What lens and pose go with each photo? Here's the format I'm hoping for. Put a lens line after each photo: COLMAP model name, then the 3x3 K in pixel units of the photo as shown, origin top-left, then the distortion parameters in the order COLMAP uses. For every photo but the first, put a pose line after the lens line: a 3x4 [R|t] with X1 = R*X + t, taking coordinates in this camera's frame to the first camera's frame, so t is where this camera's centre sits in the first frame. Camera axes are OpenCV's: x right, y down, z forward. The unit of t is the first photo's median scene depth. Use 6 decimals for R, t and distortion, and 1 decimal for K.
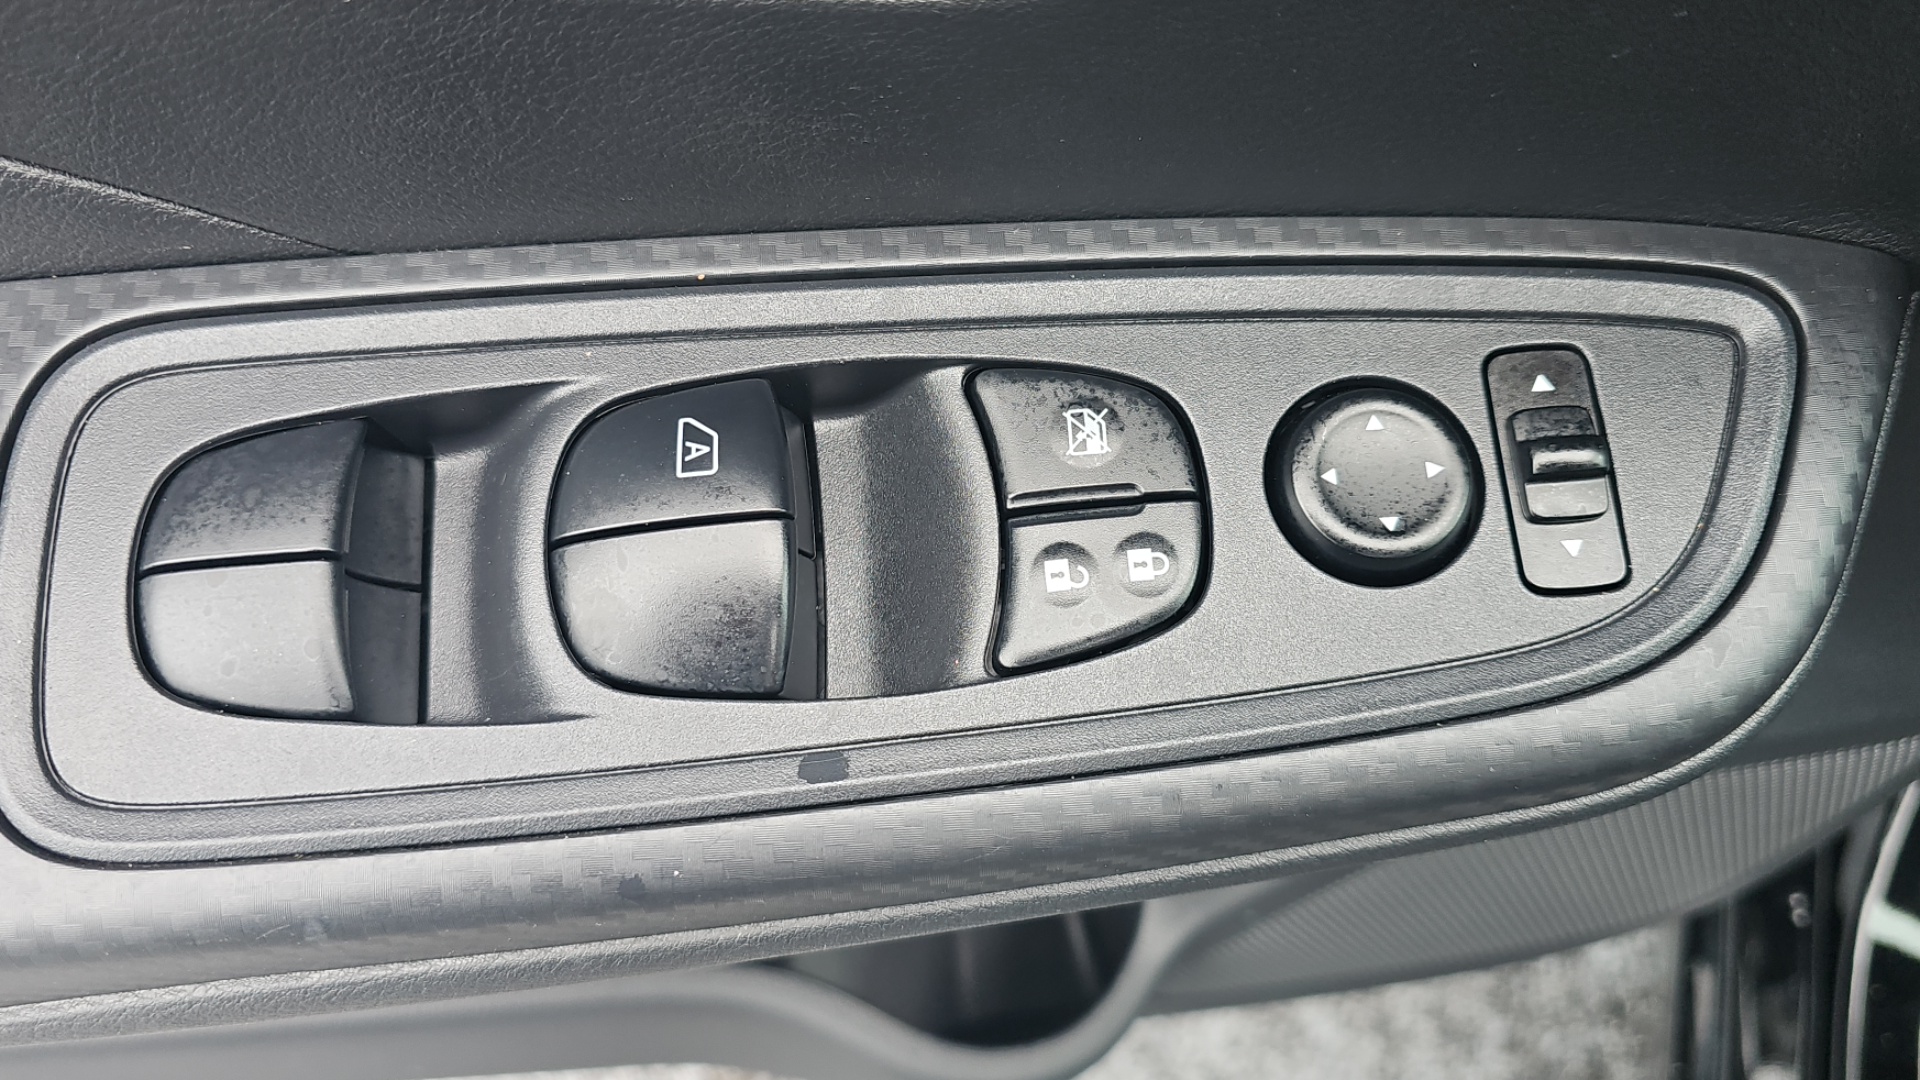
lens RADIAL K [[1381.8, 0, 963.1], [0, 1381.8, 539.8], [0, 0, 1]] dist [0.060683, -0.071104]
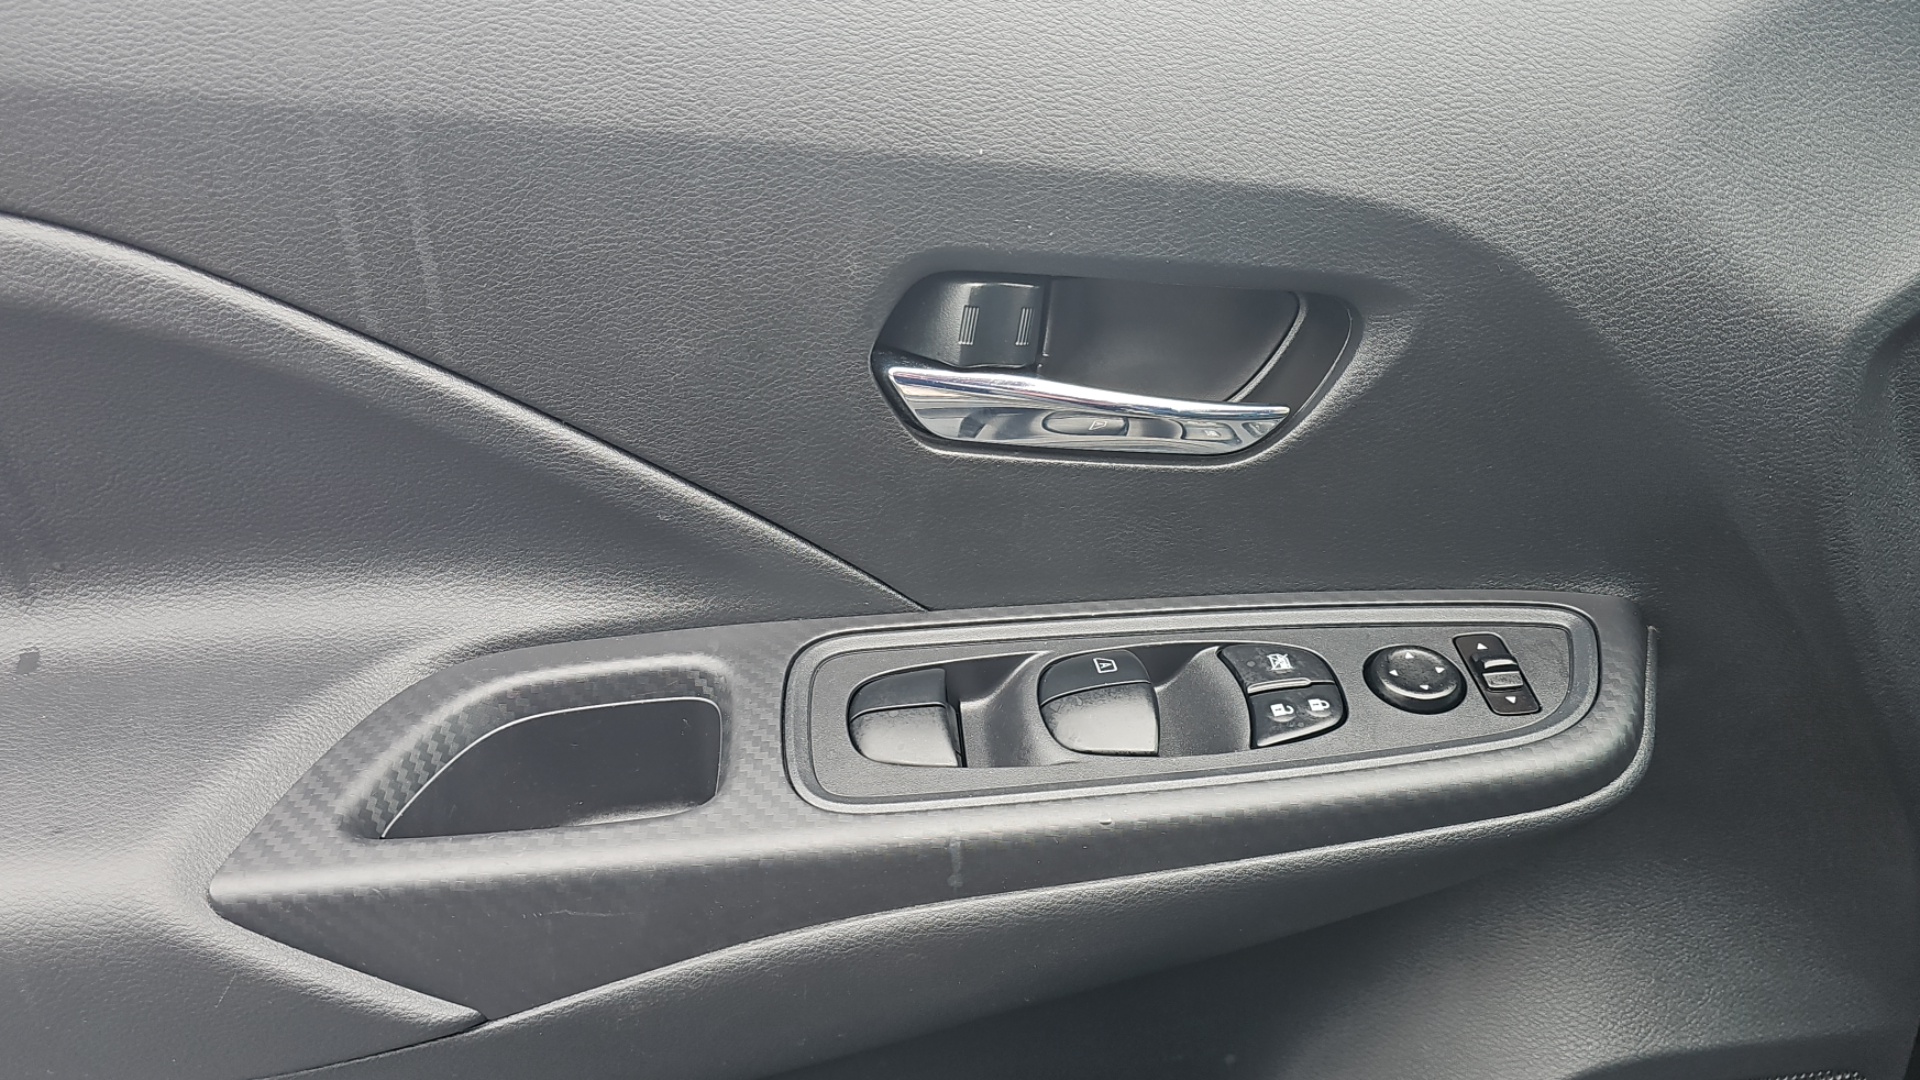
lens RADIAL K [[1381.8, 0, 963.2], [0, 1381.8, 534.7], [0, 0, 1]] dist [0.060683, -0.071104]
pose [[0.999946, 0.004397, -0.009375, -0.405127], [-0.009281, 0.782145, -0.623027, 1.173207], [0.004594, 0.623081, 0.782144, -0.882523]]
